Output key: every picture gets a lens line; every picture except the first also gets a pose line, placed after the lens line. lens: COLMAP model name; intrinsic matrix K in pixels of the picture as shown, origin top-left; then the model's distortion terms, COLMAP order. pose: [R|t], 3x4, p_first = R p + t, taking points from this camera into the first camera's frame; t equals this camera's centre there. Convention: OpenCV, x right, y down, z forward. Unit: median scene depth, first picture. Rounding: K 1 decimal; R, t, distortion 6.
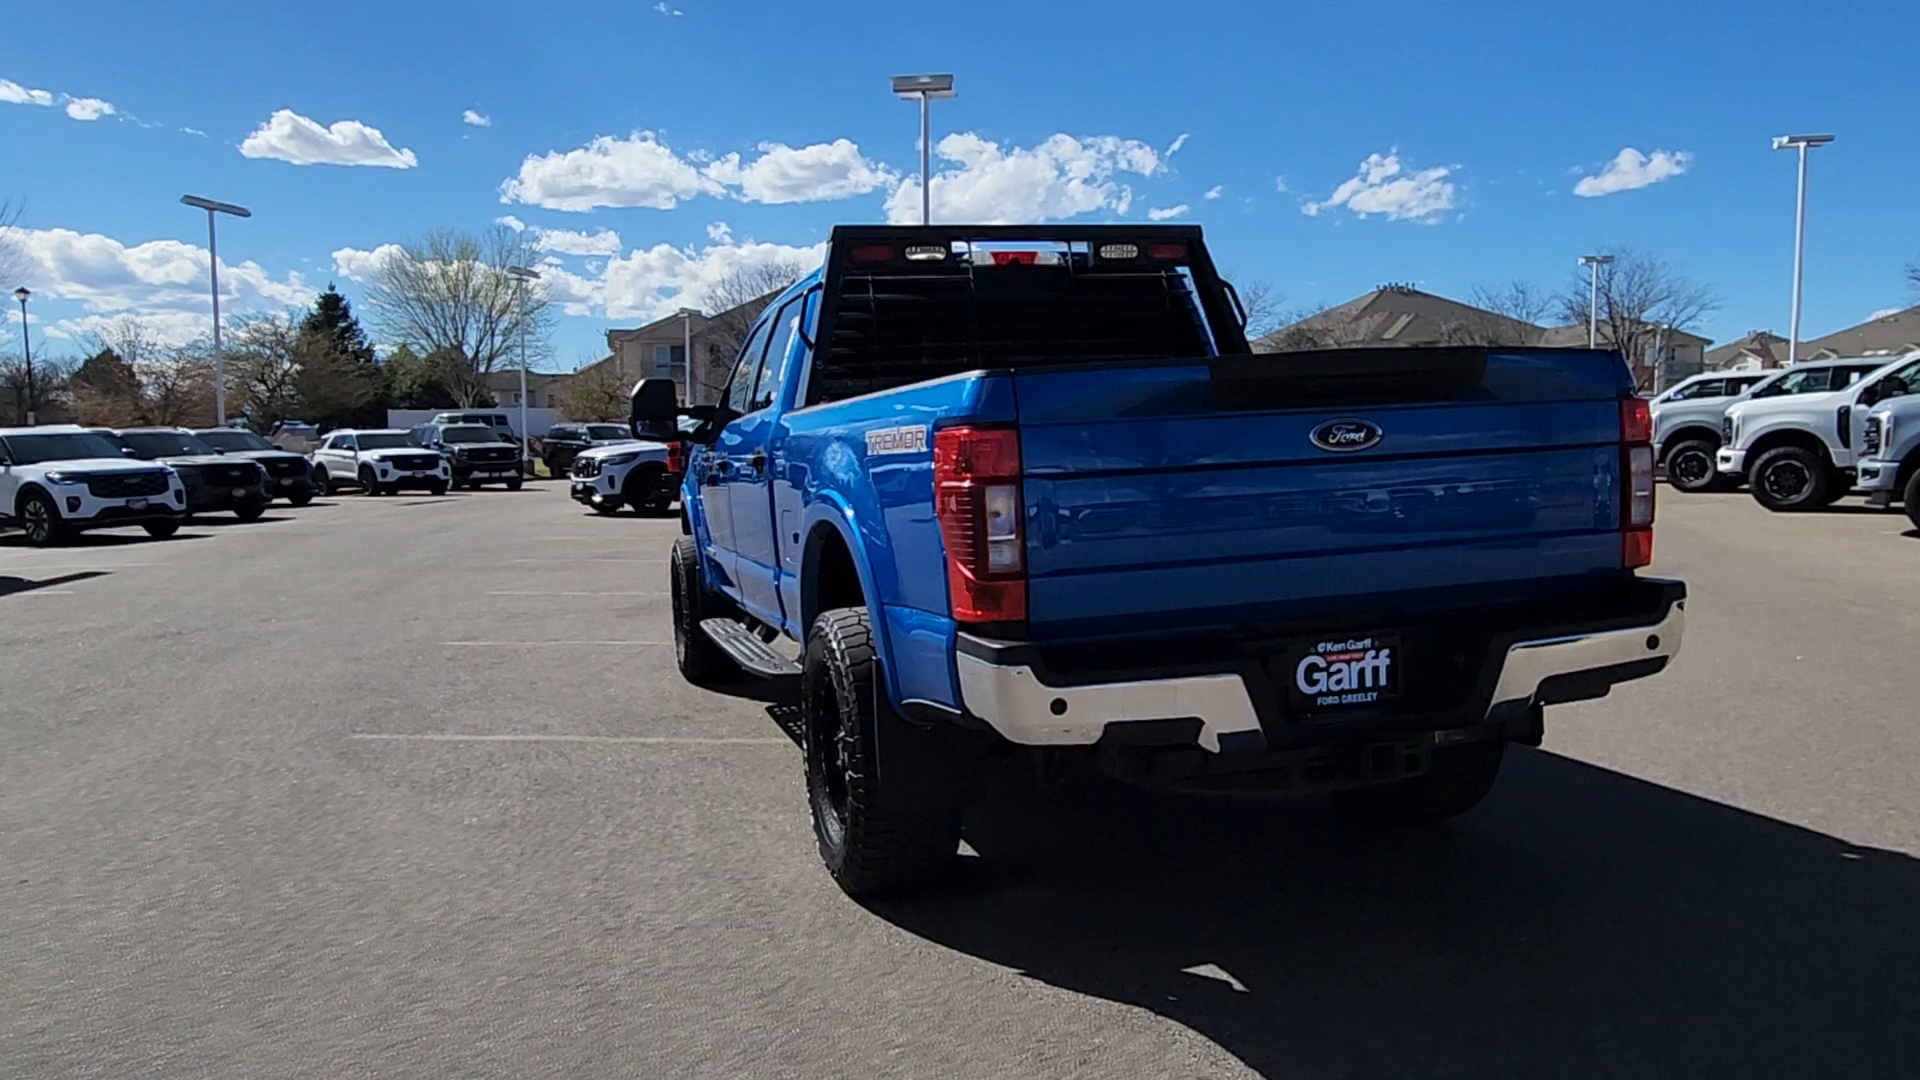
lens RADIAL K [[1403.1, 0, 948.8], [0, 1403.1, 538.9], [0, 0, 1]] dist [0.002649, 0.011339]
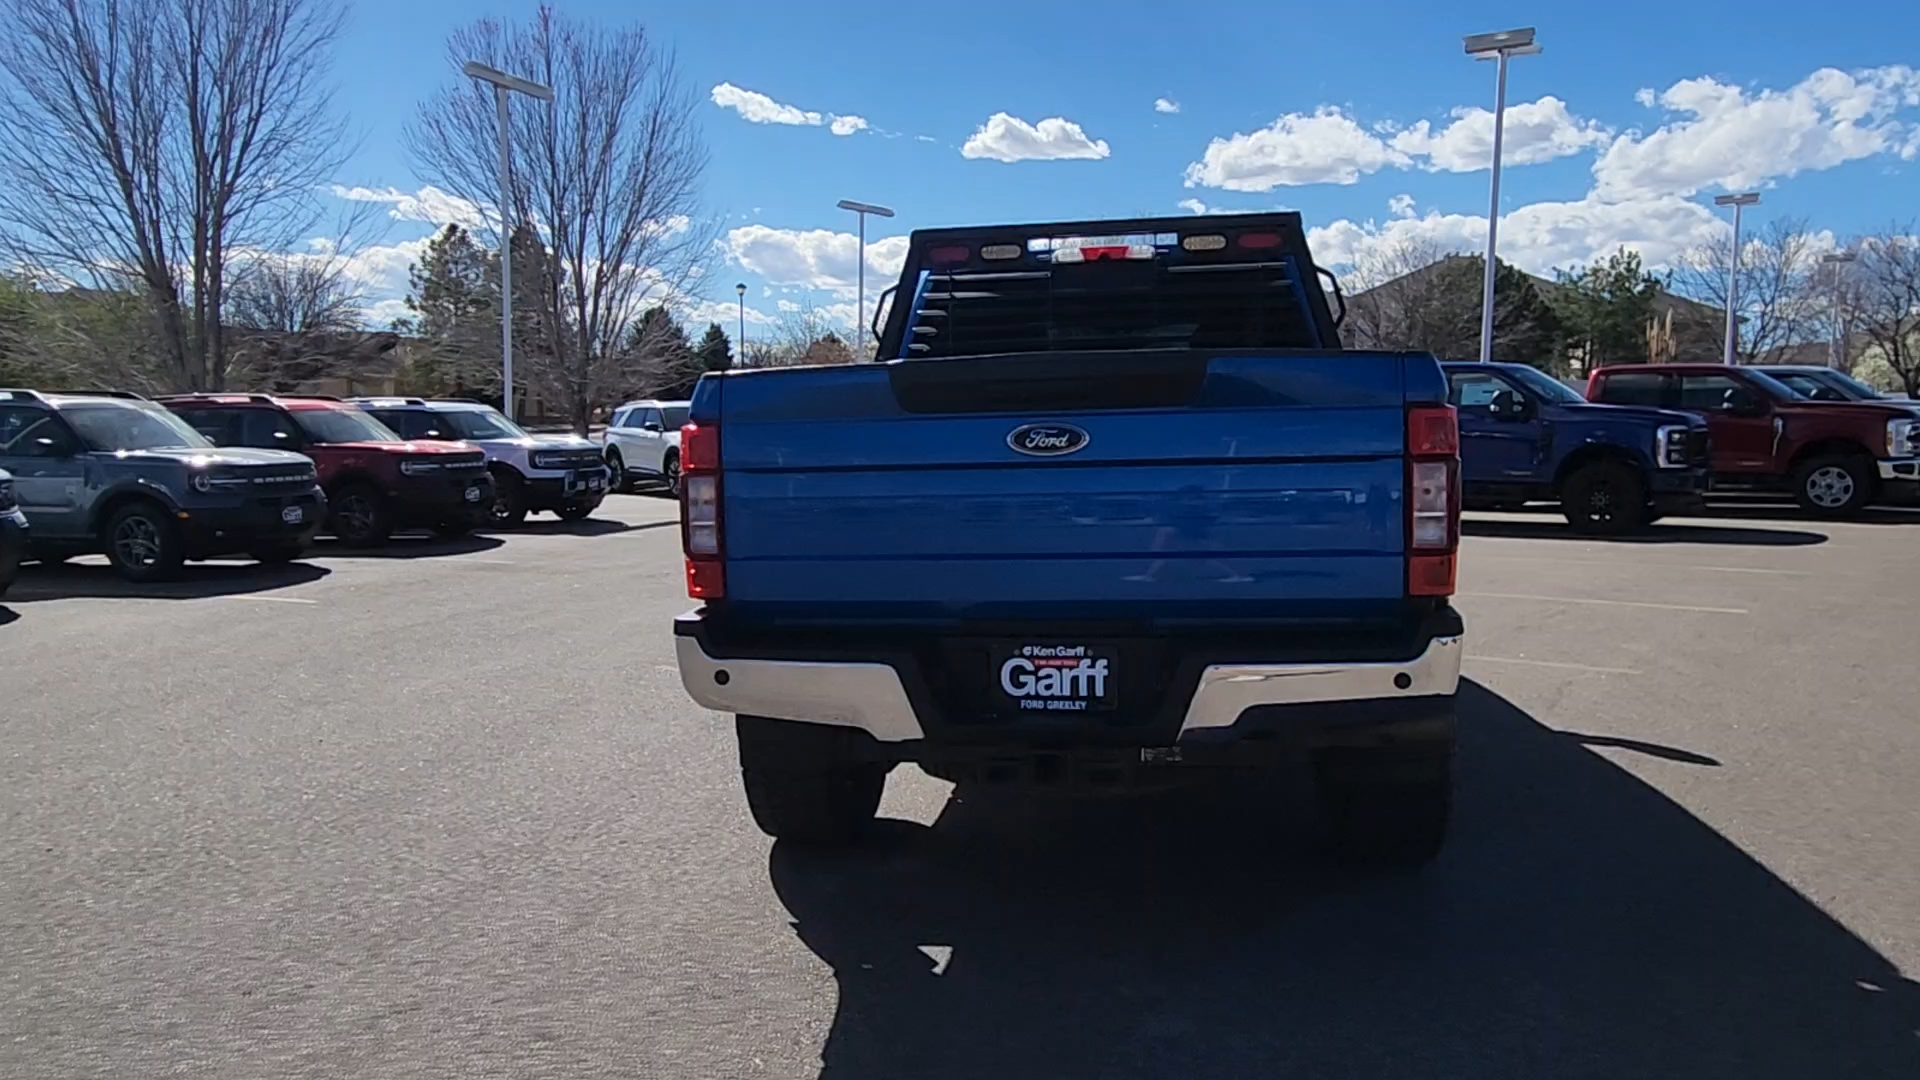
lens RADIAL K [[1403.1, 0, 948.8], [0, 1403.1, 539.6], [0, 0, 1]] dist [0.002649, 0.011339]
pose [[0.893991, 0.058444, -0.444257, 0.434674], [-0.051732, 0.998290, 0.027228, -0.017438], [0.445088, -0.001360, 0.895486, 0.050916]]
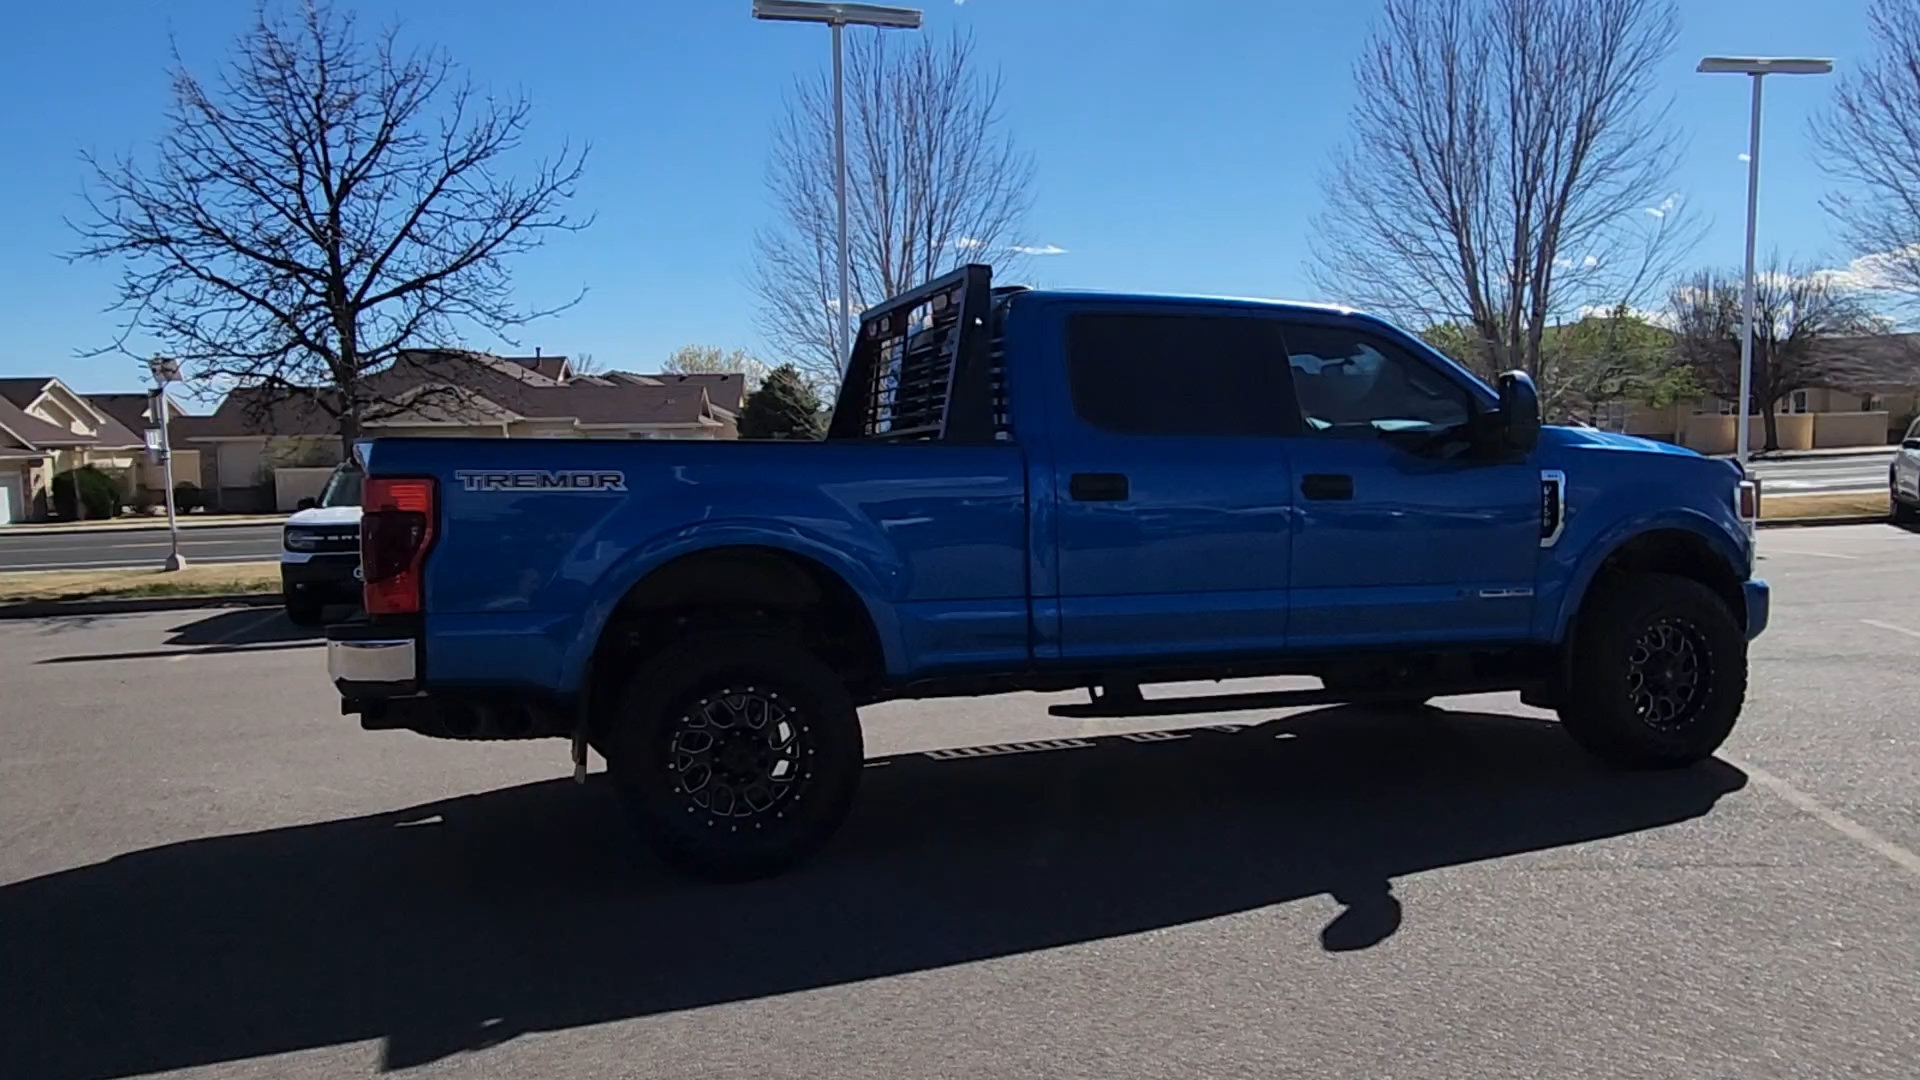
lens RADIAL K [[1403.1, 0, 950.4], [0, 1403.1, 542.7], [0, 0, 1]] dist [0.002649, 0.011339]
pose [[0.052346, 0.083704, -0.995115, 1.237586], [-0.053769, 0.995272, 0.080888, -0.120532], [0.997180, 0.049272, 0.056600, 1.020669]]
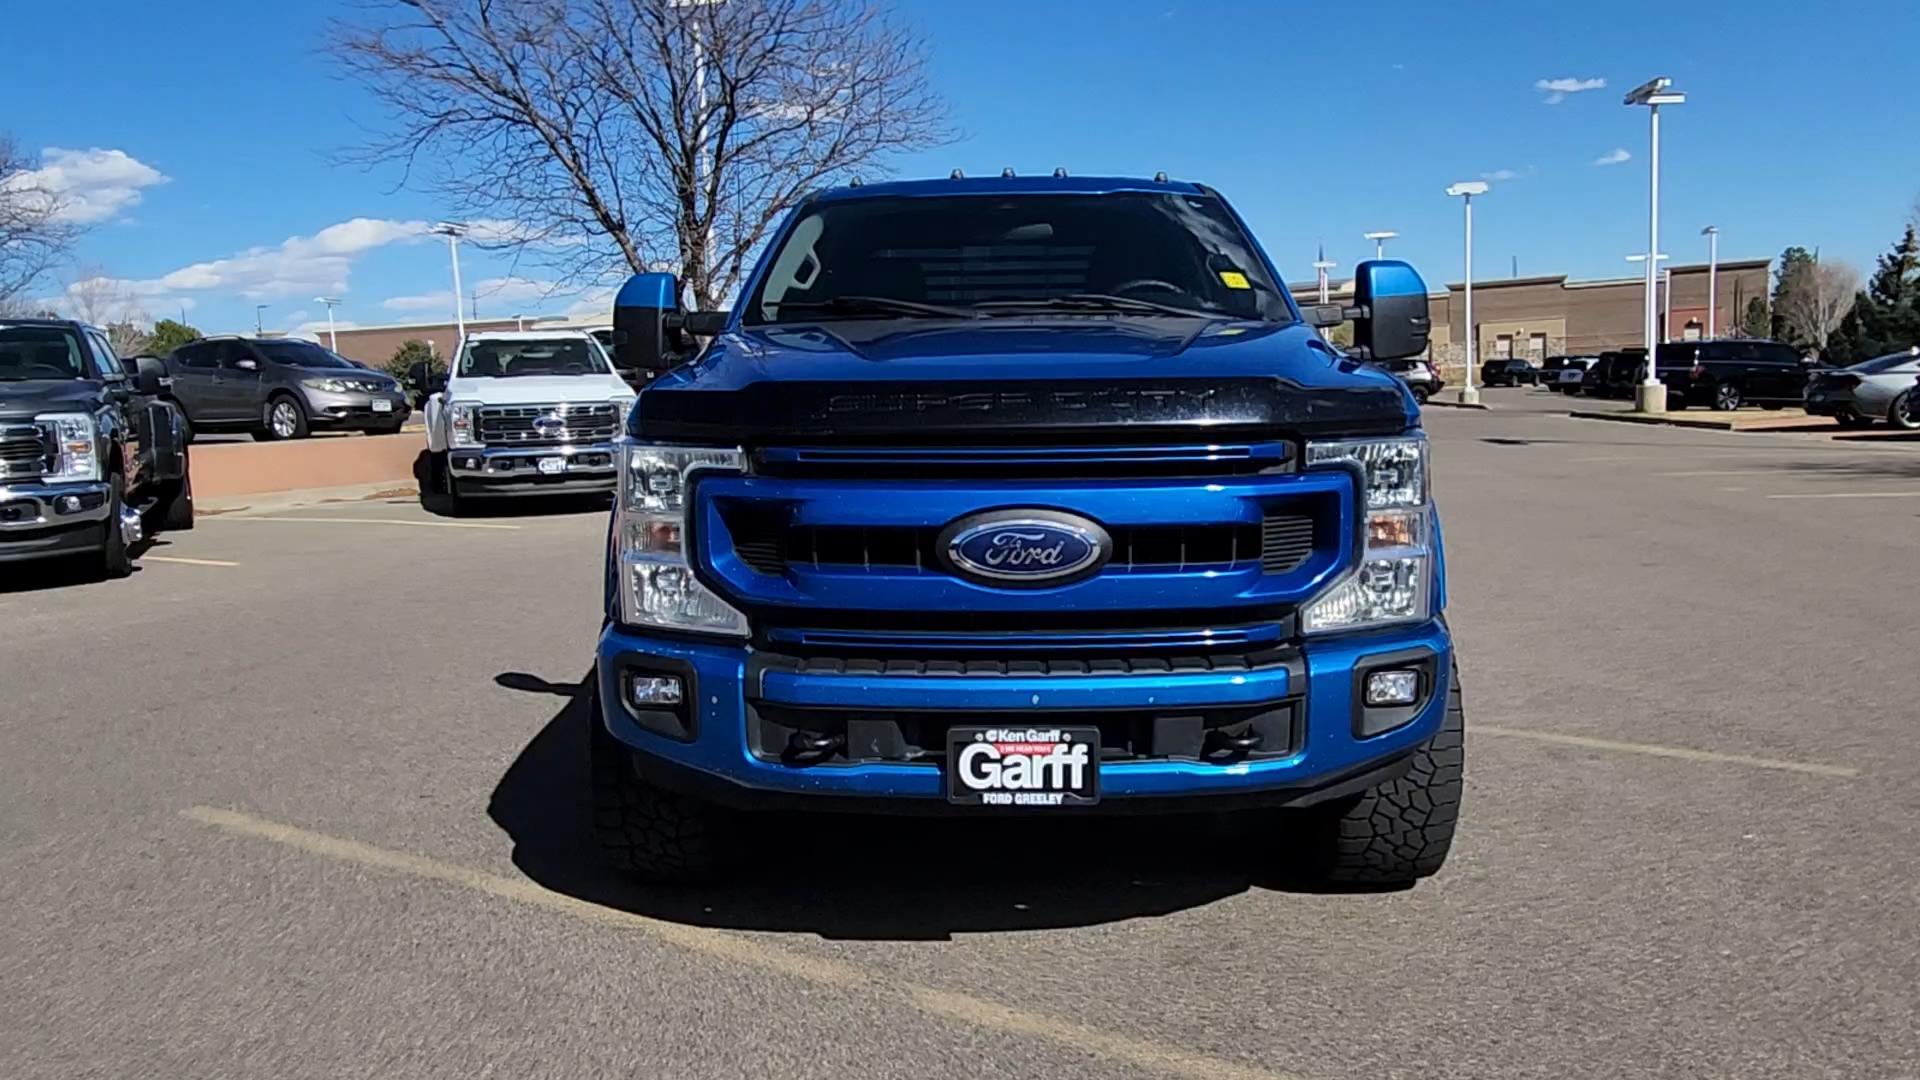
lens RADIAL K [[1403.1, 0, 951.0], [0, 1403.1, 535.3], [0, 0, 1]] dist [0.002649, 0.011339]
pose [[-0.947056, 0.015716, 0.320684, -0.308535], [0.077140, 0.980683, 0.179752, -0.169962], [-0.311664, 0.194973, -0.929974, 2.335581]]
